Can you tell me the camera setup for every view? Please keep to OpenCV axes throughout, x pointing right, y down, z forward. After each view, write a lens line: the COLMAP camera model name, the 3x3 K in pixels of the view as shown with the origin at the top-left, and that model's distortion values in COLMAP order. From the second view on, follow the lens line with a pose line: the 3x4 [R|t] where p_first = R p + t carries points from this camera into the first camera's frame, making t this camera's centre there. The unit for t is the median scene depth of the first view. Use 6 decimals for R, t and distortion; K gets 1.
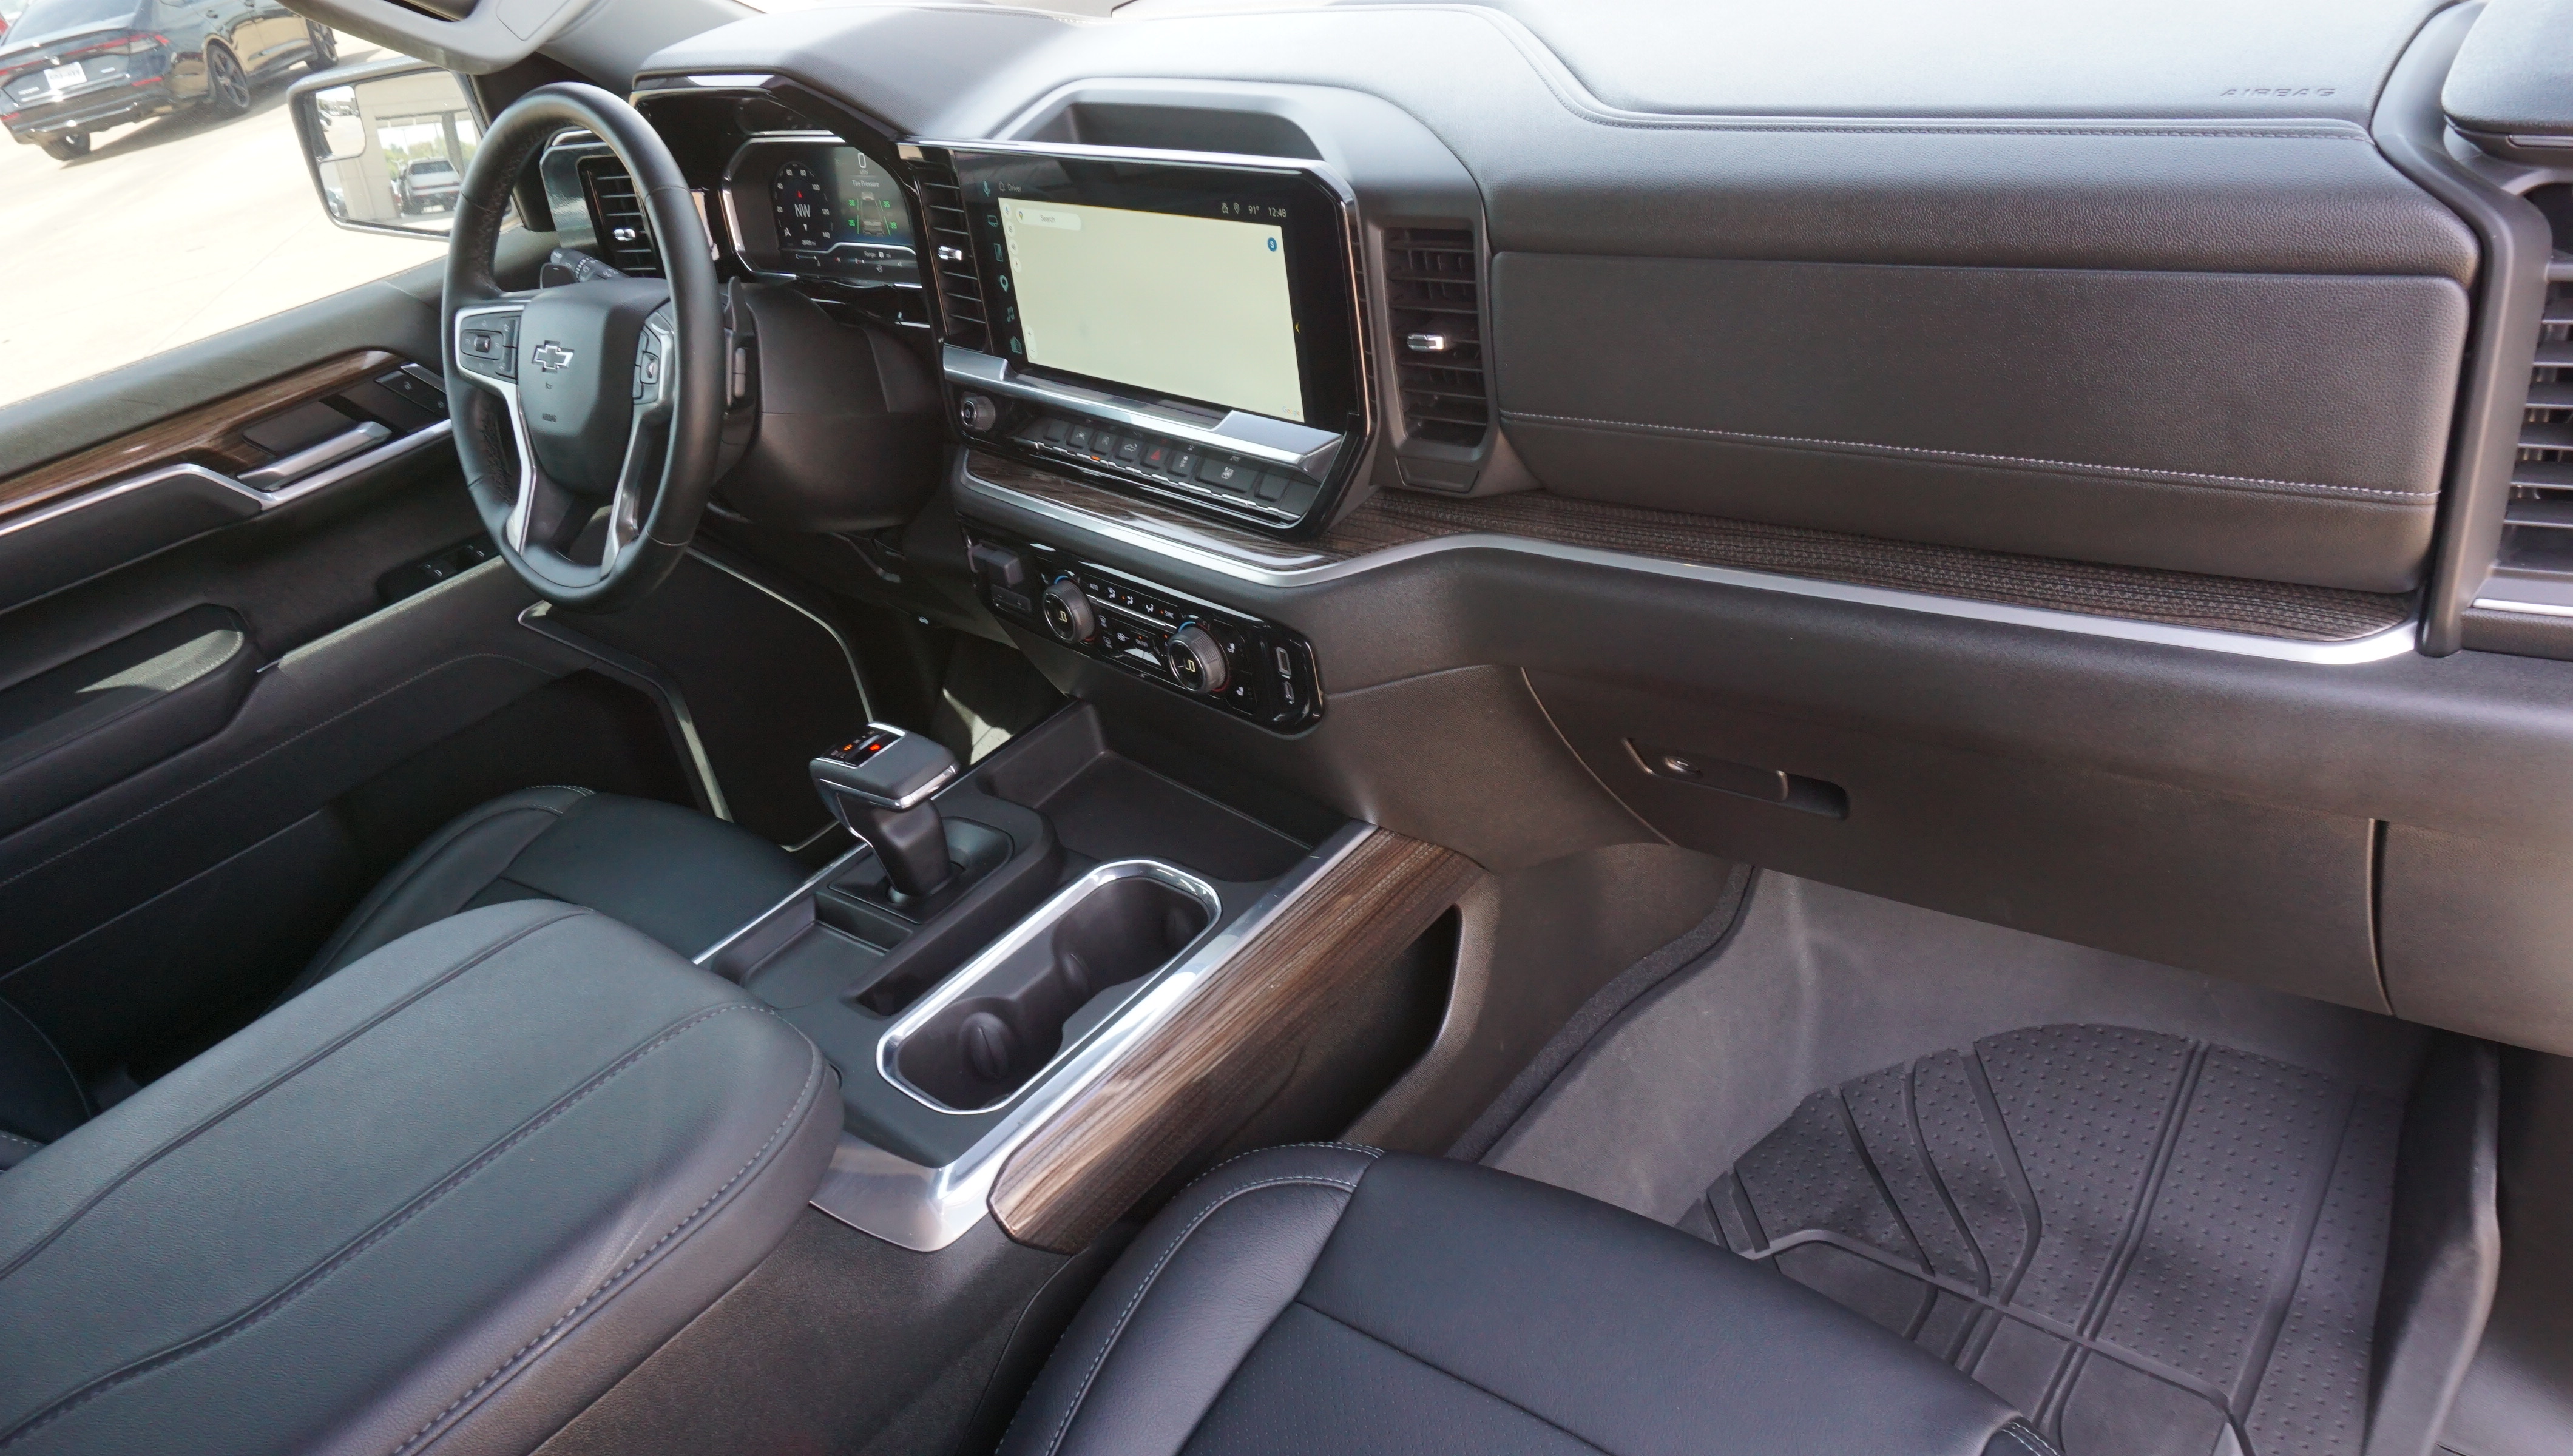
lens RADIAL K [[1716.3, 0, 1294.4], [0, 1716.3, 728.6], [0, 0, 1]] dist [-0.033740, 0.005548]
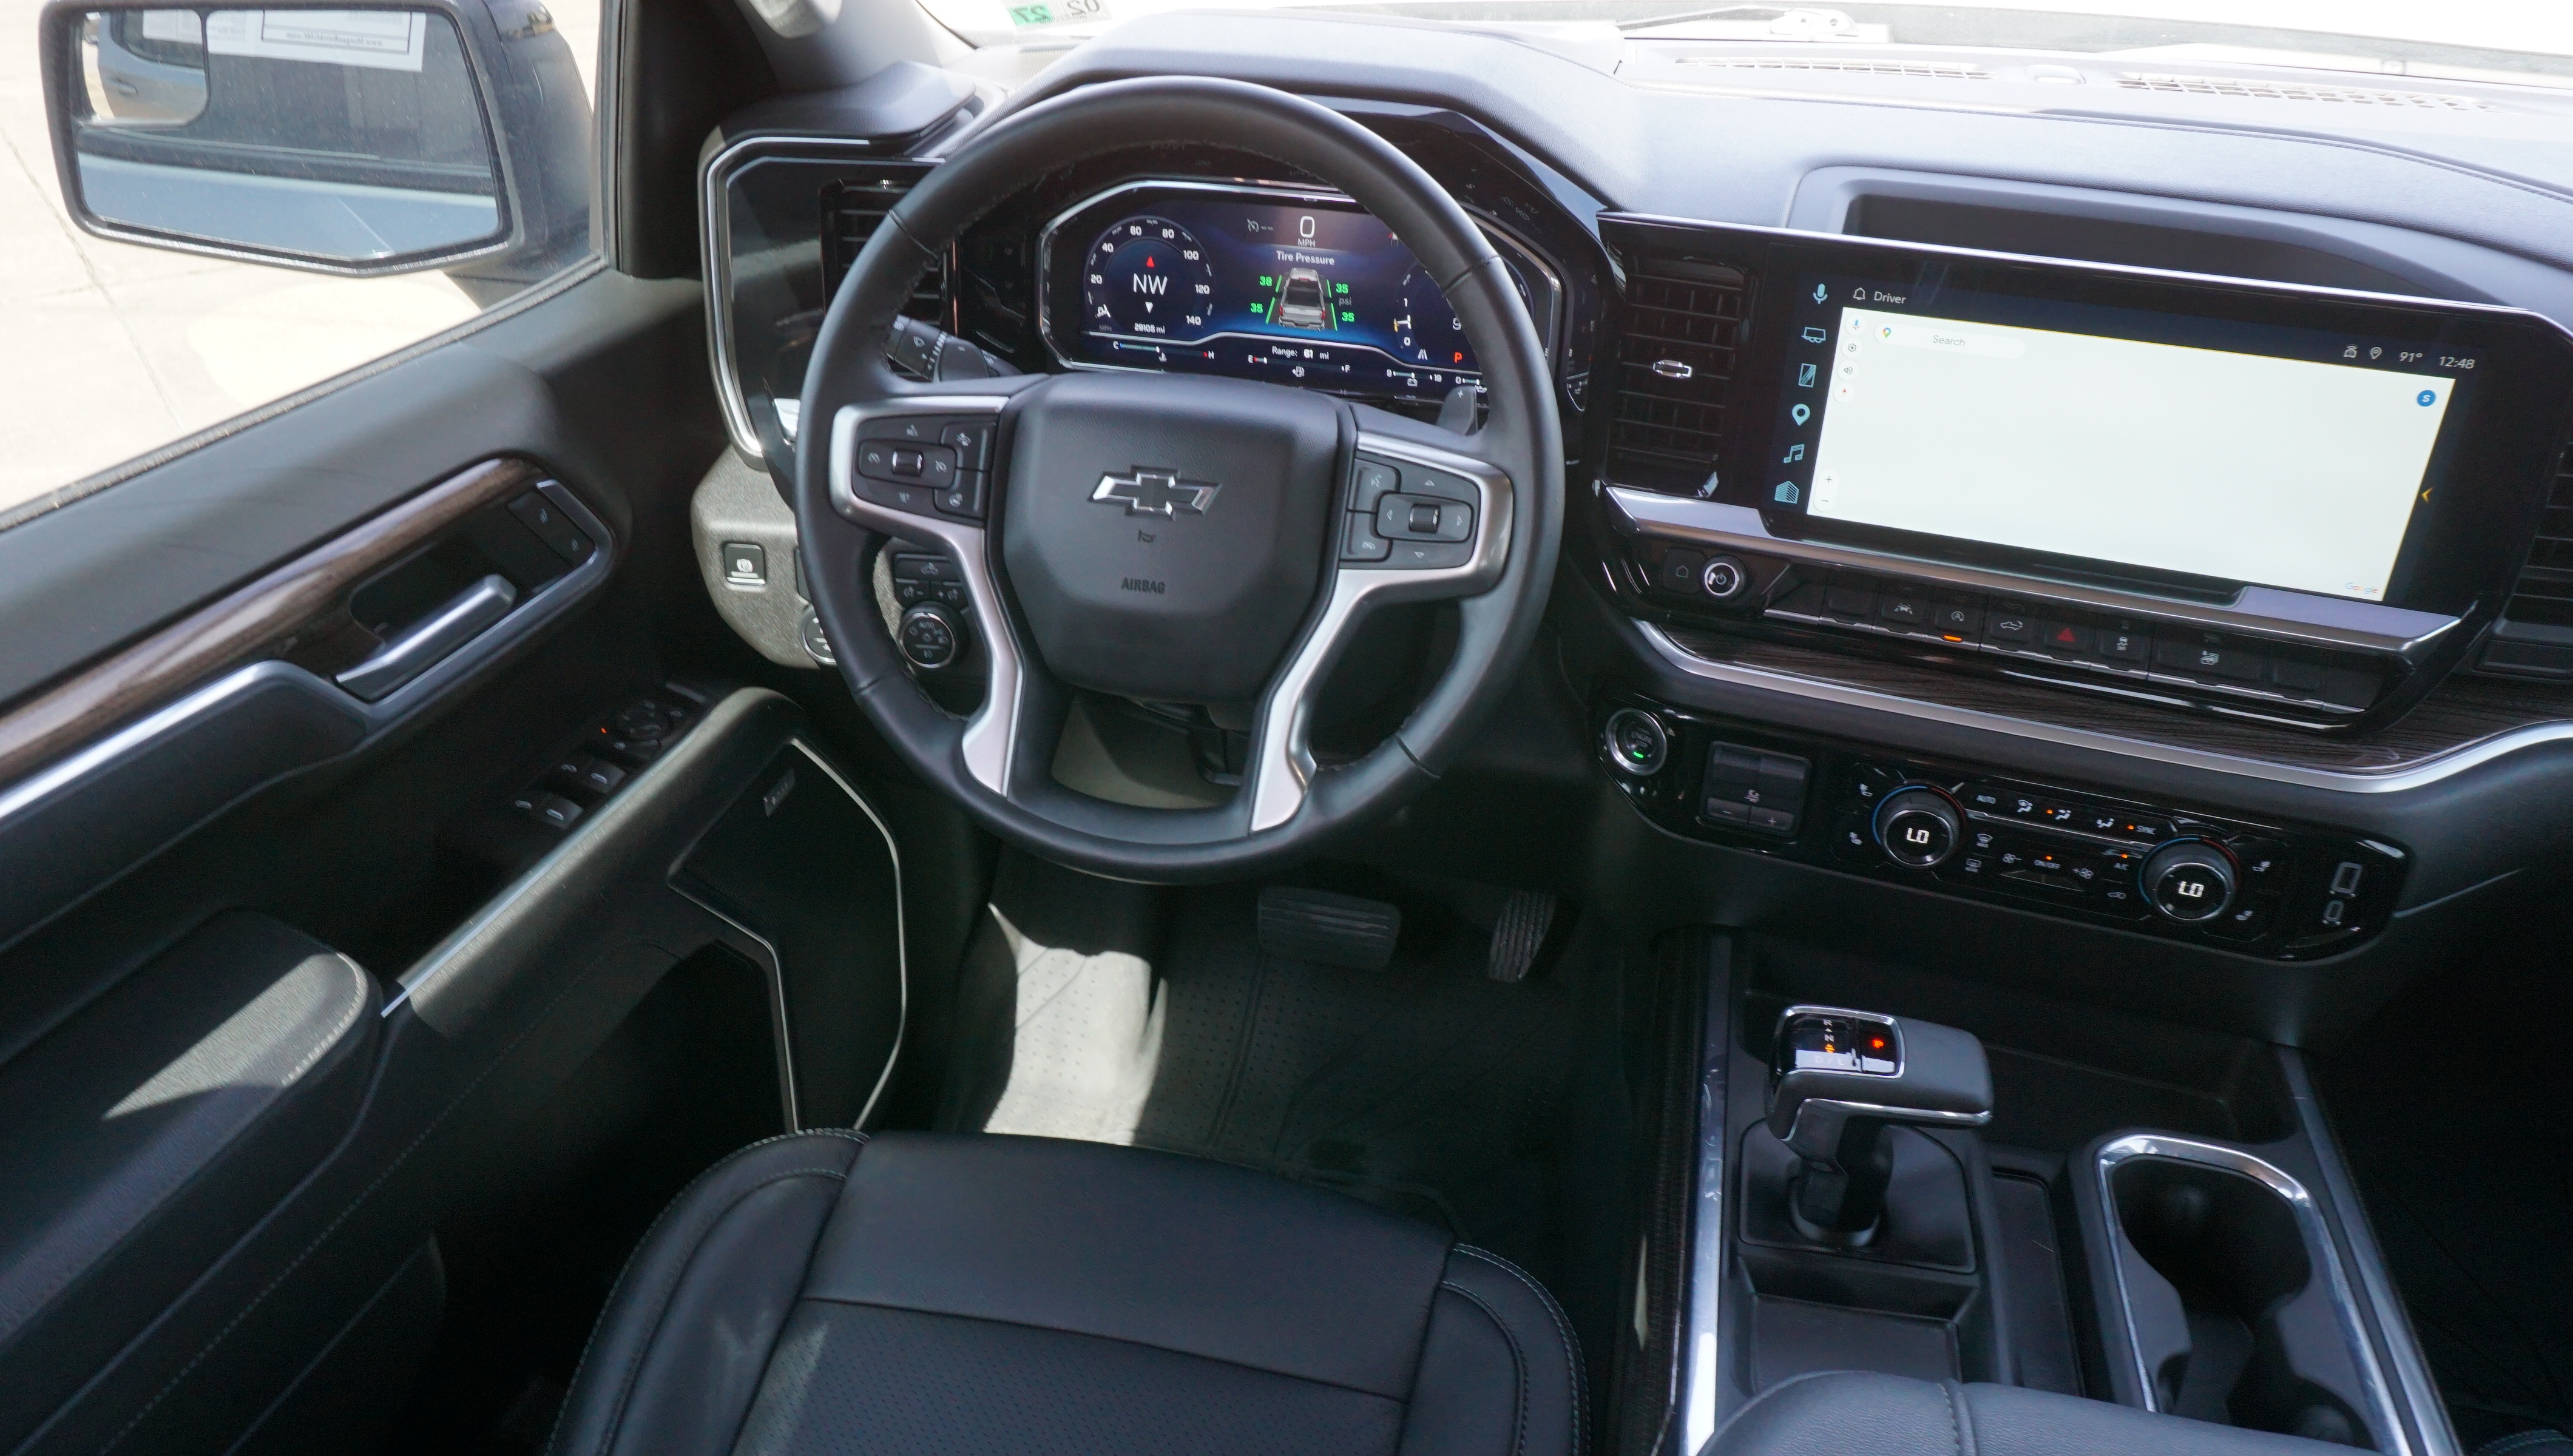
lens RADIAL K [[1716.3, 0, 1294.4], [0, 1716.3, 728.6], [0, 0, 1]] dist [-0.033740, 0.005548]
pose [[0.877706, -0.051343, 0.476441, -0.731009], [0.076872, 0.996453, -0.034232, -0.106368], [-0.472993, 0.066671, 0.878540, 0.426735]]
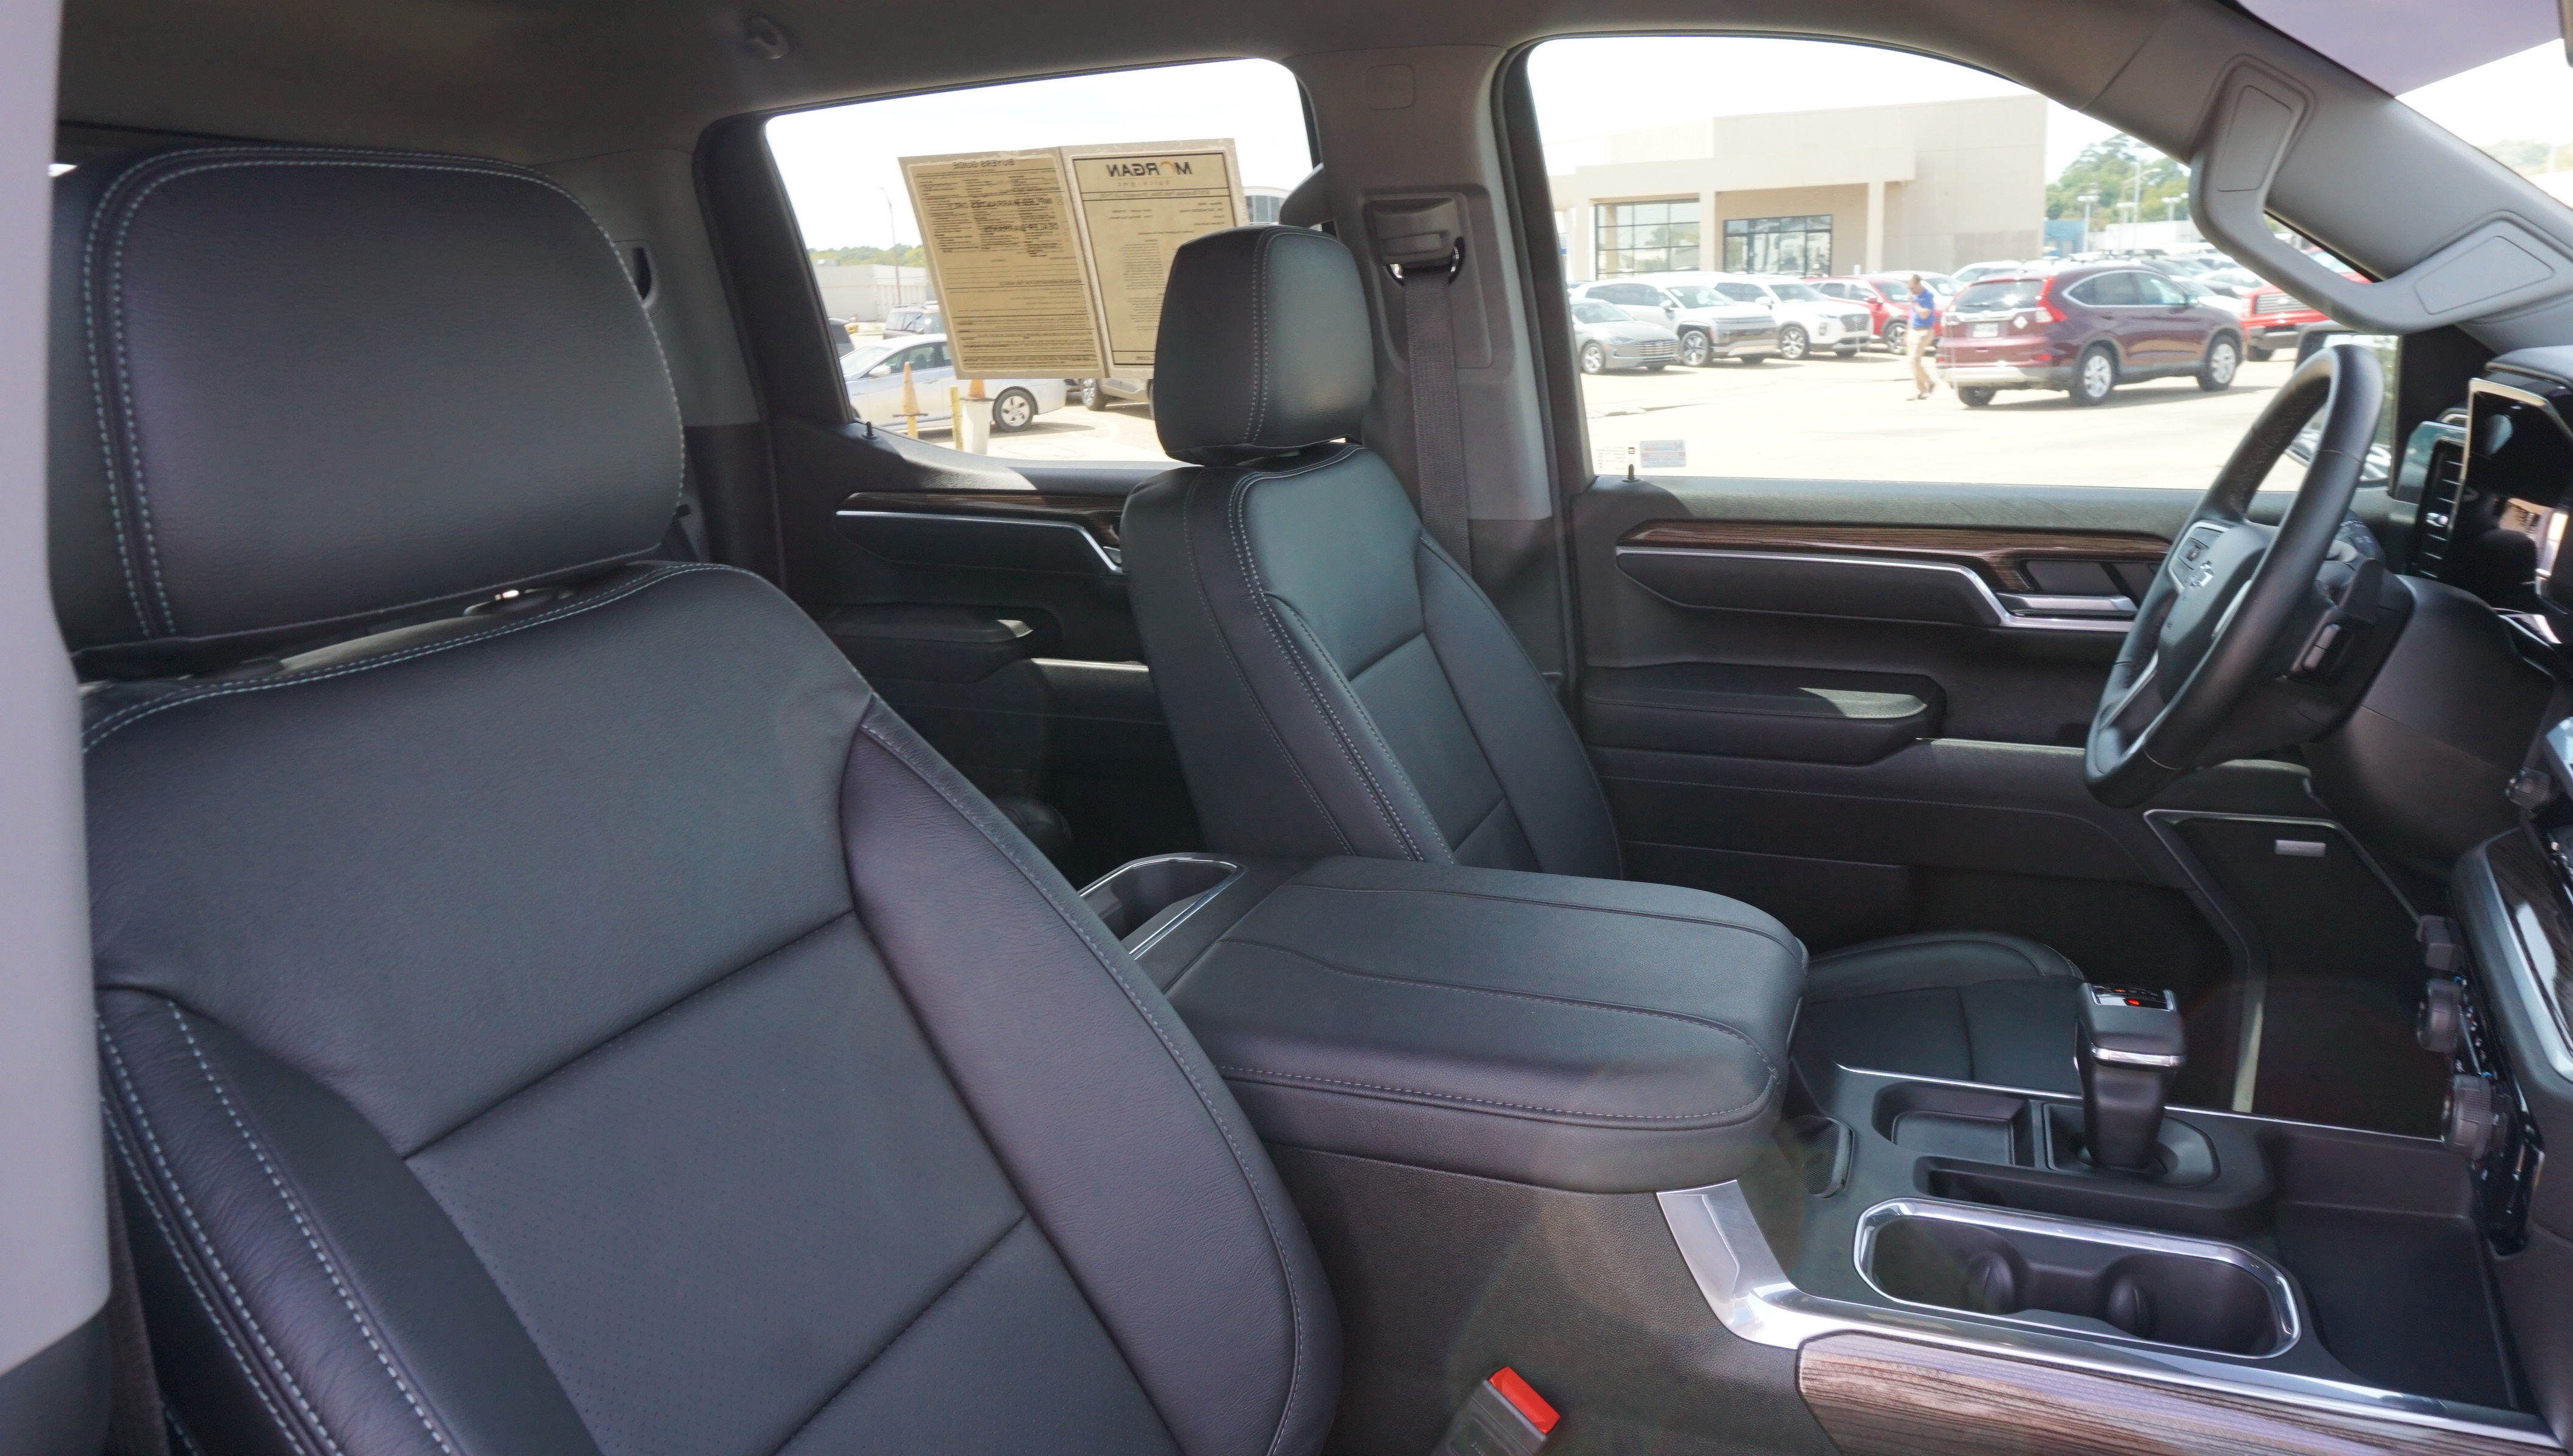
lens RADIAL K [[1708.7, 0, 1292.5], [0, 1708.7, 744.2], [0, 0, 1]] dist [-0.048293, 0.028481]
pose [[0.310190, 0.397988, -0.863359, 0.343708], [-0.507524, 0.837237, 0.203602, -0.059411], [0.803867, 0.375020, 0.461691, 0.106277]]
